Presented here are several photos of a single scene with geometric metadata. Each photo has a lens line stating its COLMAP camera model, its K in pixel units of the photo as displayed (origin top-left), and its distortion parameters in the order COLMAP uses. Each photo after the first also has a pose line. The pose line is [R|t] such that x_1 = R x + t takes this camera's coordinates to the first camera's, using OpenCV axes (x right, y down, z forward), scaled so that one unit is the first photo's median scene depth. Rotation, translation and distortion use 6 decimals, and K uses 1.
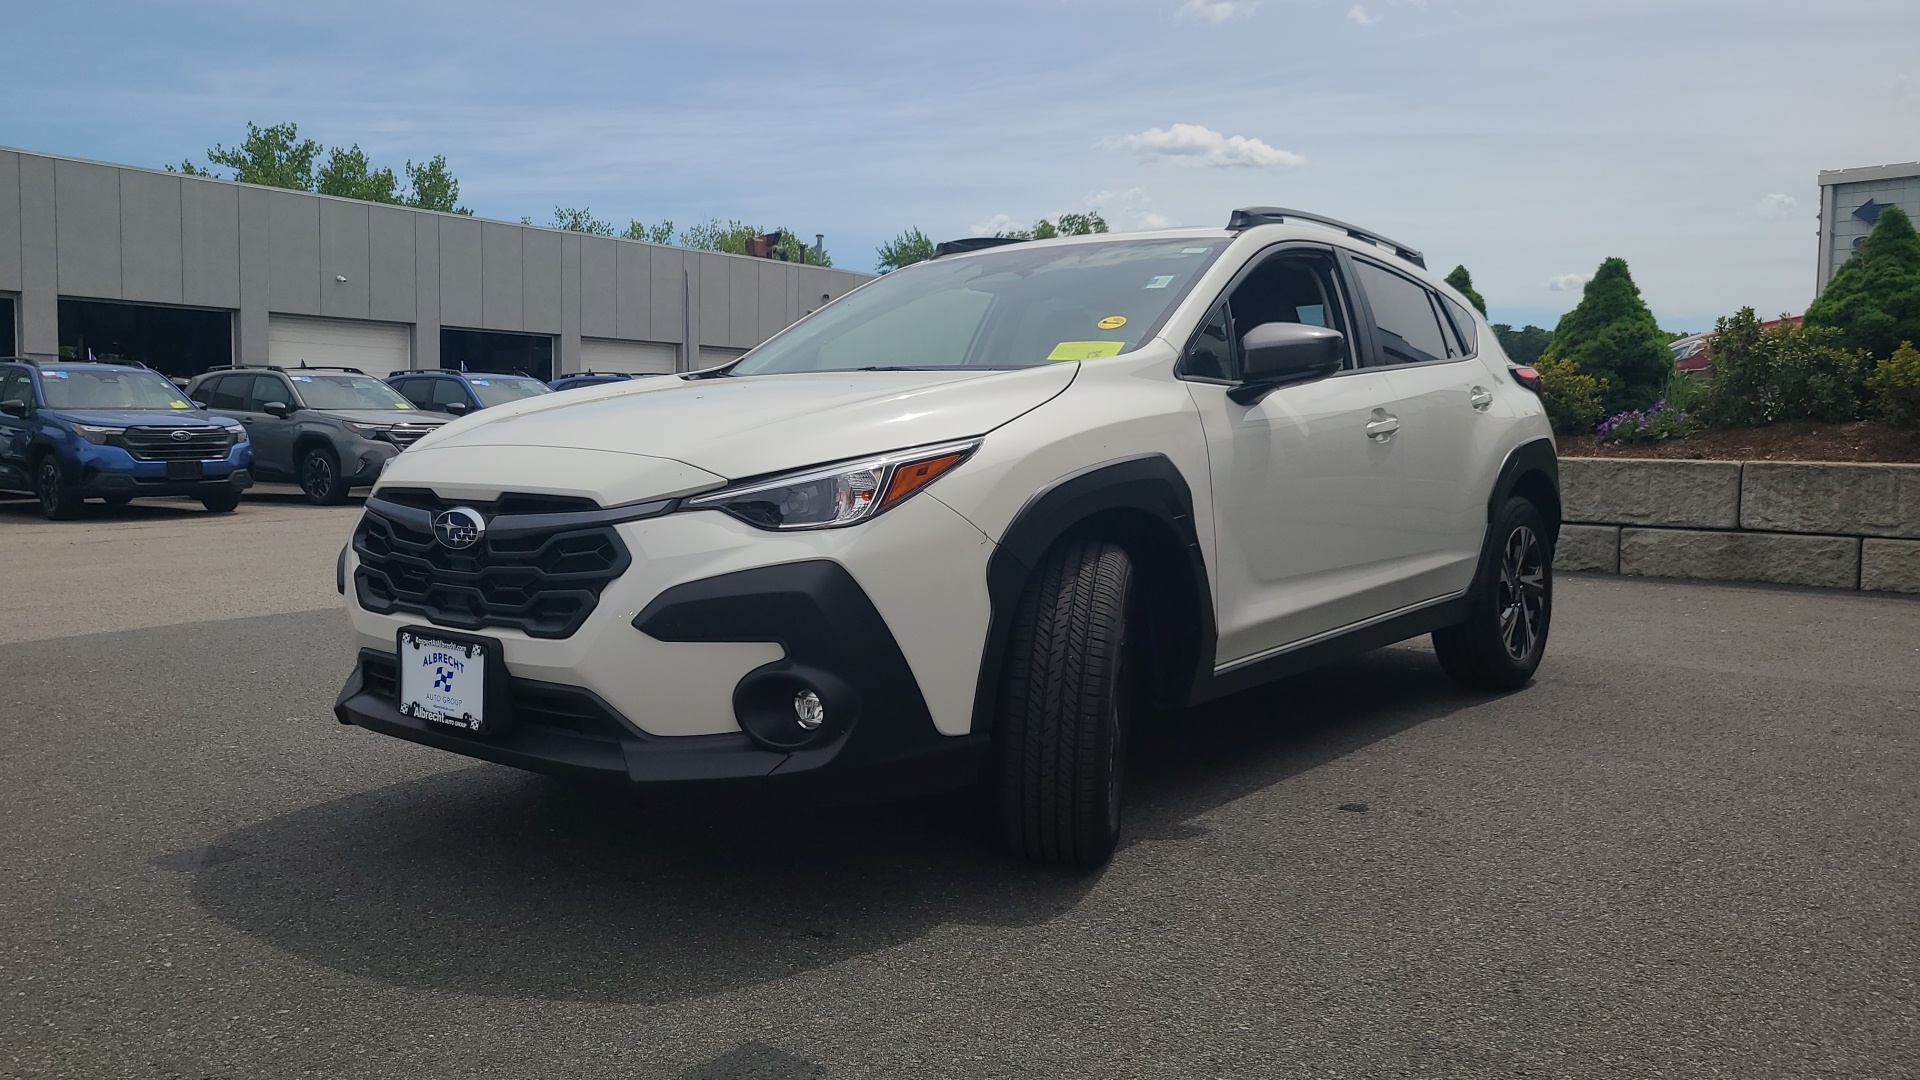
lens RADIAL K [[1458.0, 0, 899.7], [0, 1458.0, 542.4], [0, 0, 1]] dist [0.038373, 0.002243]
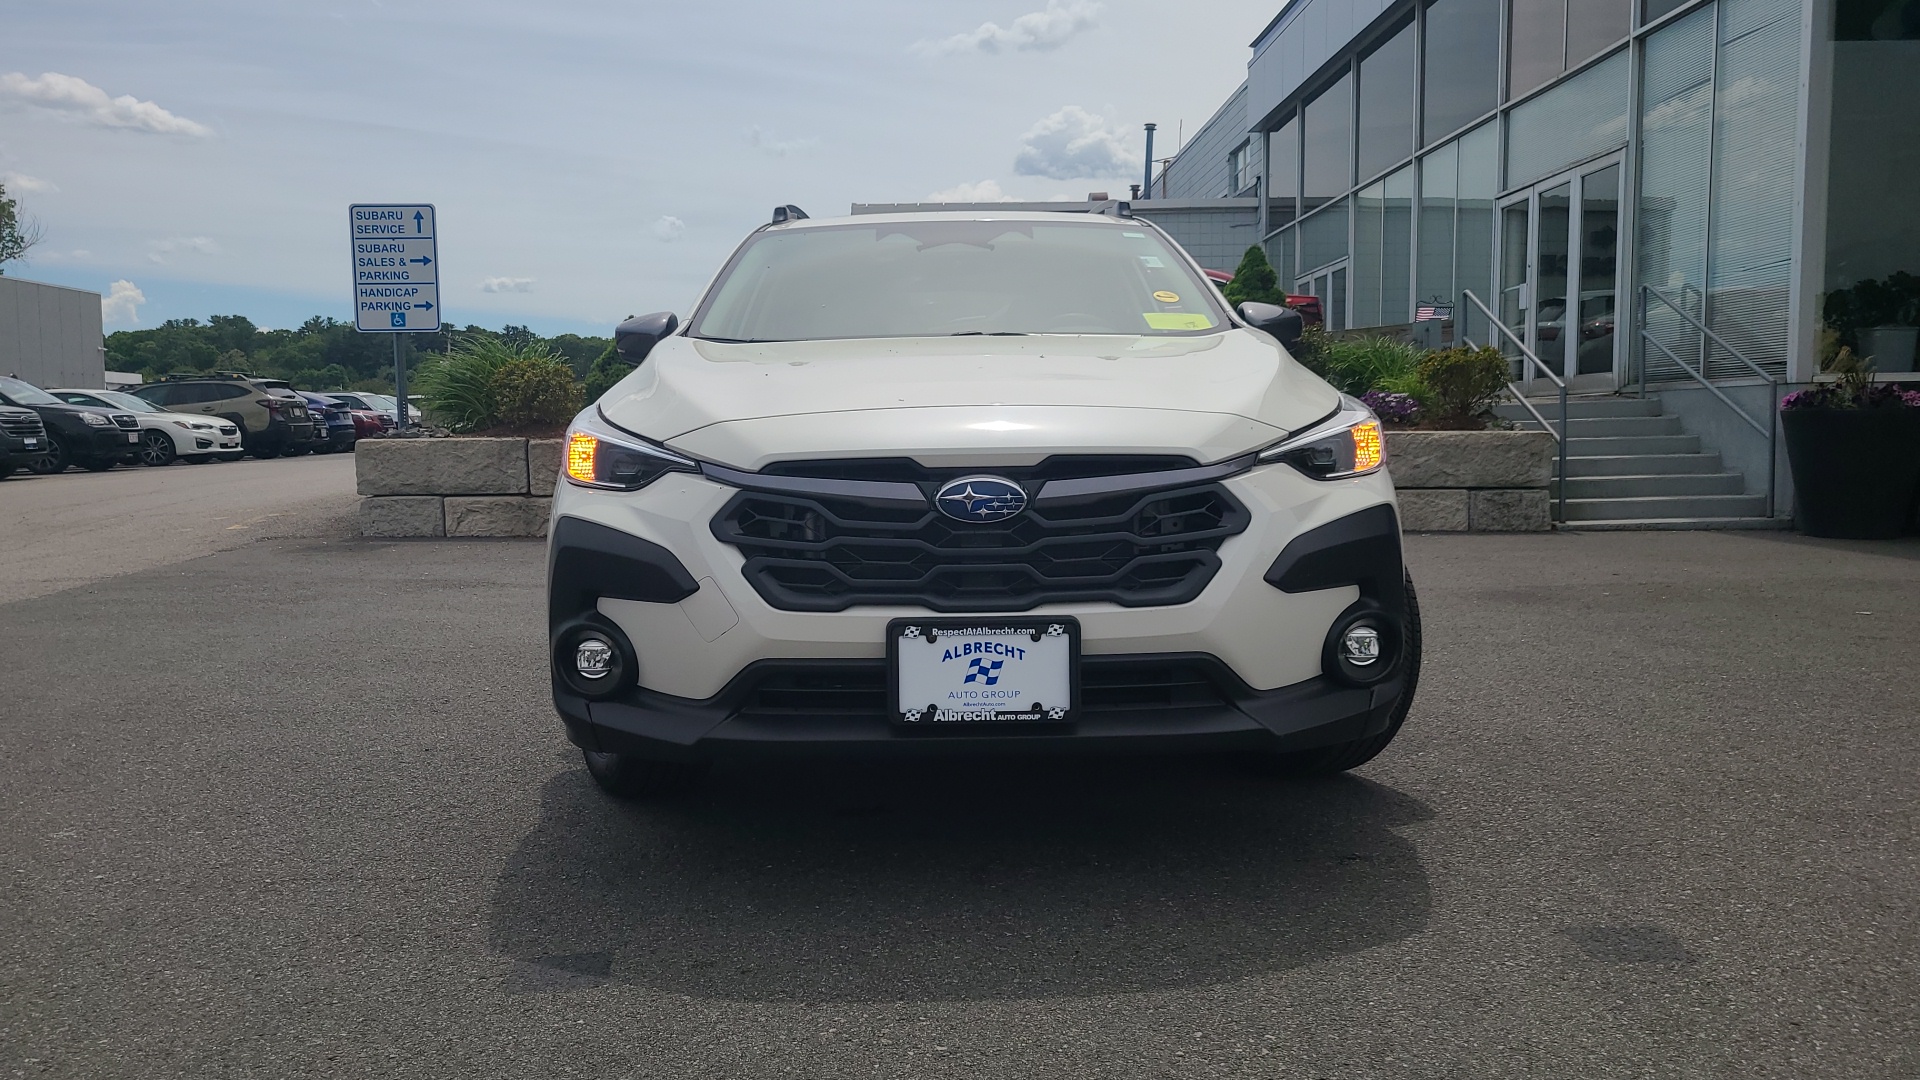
lens RADIAL K [[1472.7, 0, 969.0], [0, 1472.7, 543.5], [0, 0, 1]] dist [0.045016, -0.001336]
pose [[0.758385, -0.069513, 0.648089, -0.868709], [0.066921, 0.997346, 0.028663, -0.008861], [-0.648362, 0.021634, 0.761025, 0.325000]]
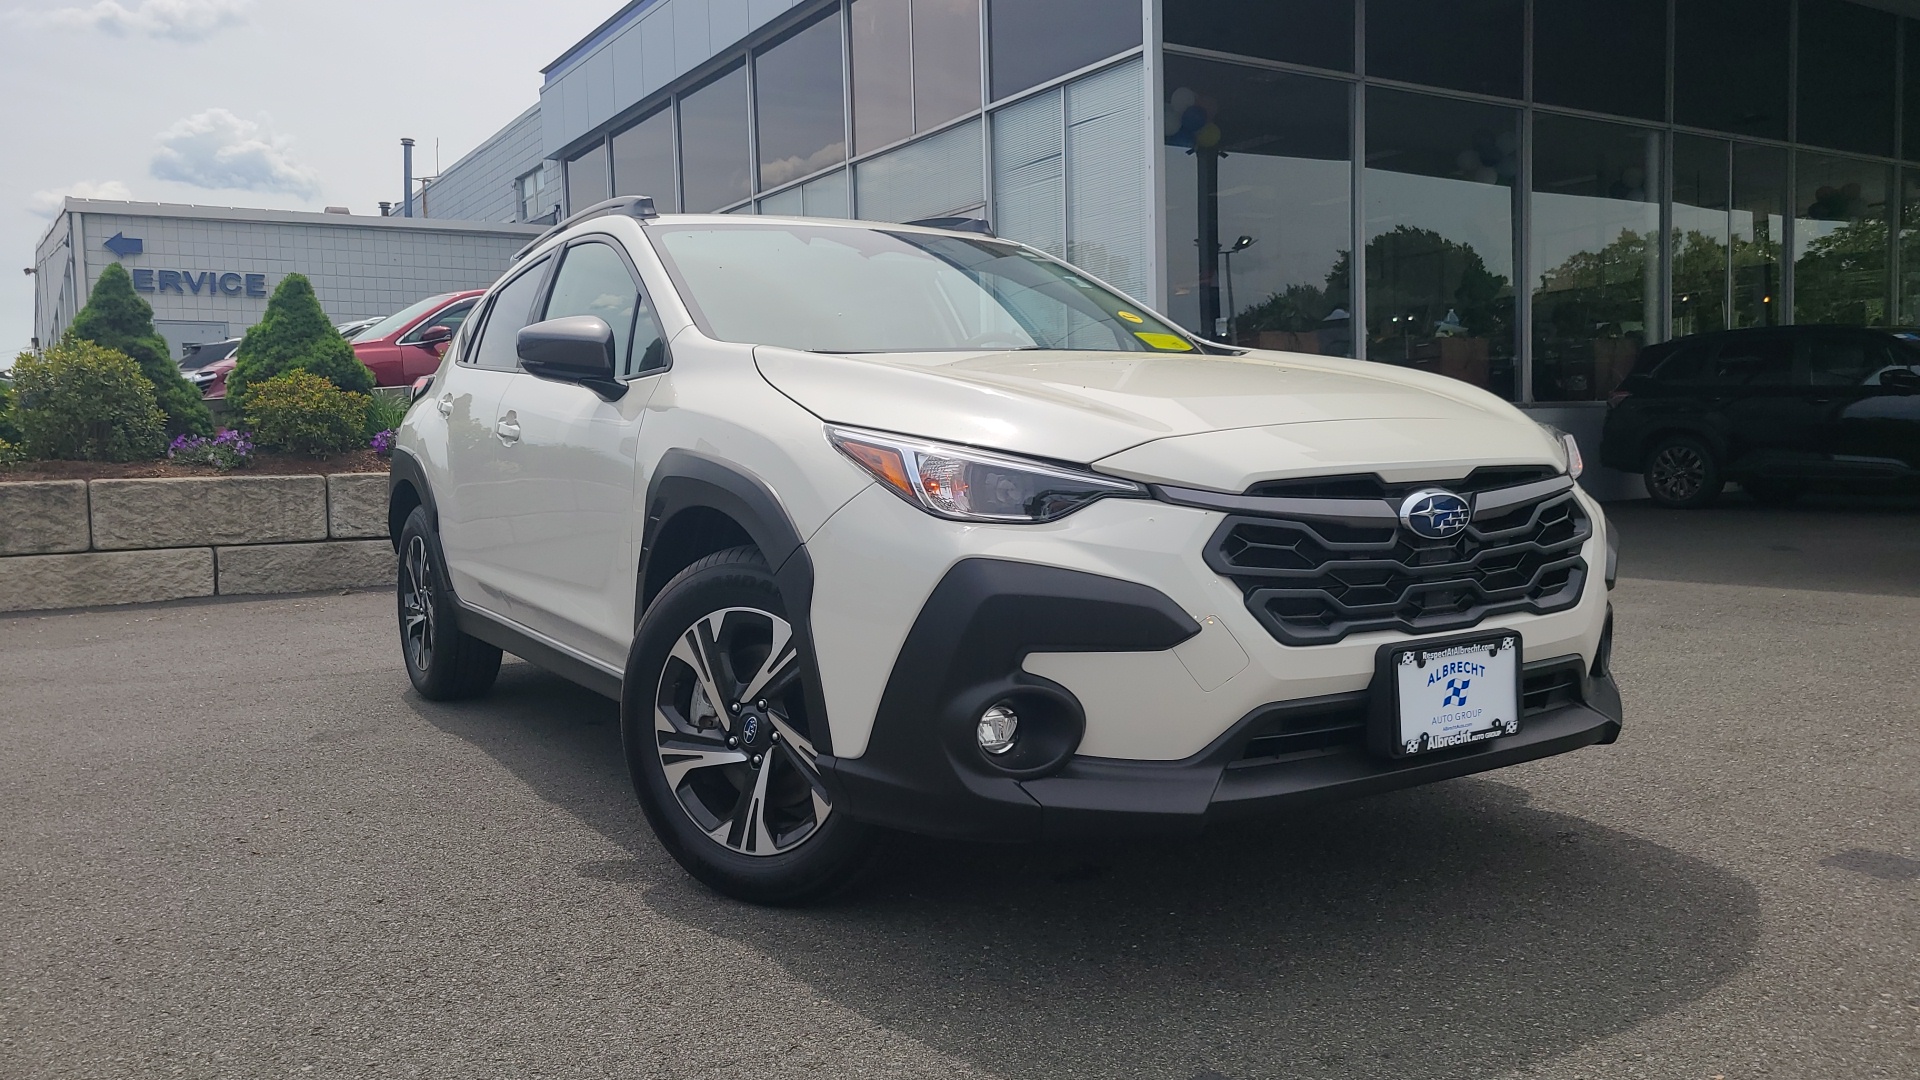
lens RADIAL K [[1458.0, 0, 899.7], [0, 1458.0, 542.4], [0, 0, 1]] dist [0.038373, 0.002243]
pose [[0.294779, -0.080102, 0.952202, -1.182462], [0.099800, 0.993611, 0.052690, -0.068002], [-0.950340, 0.079498, 0.300890, 1.023775]]
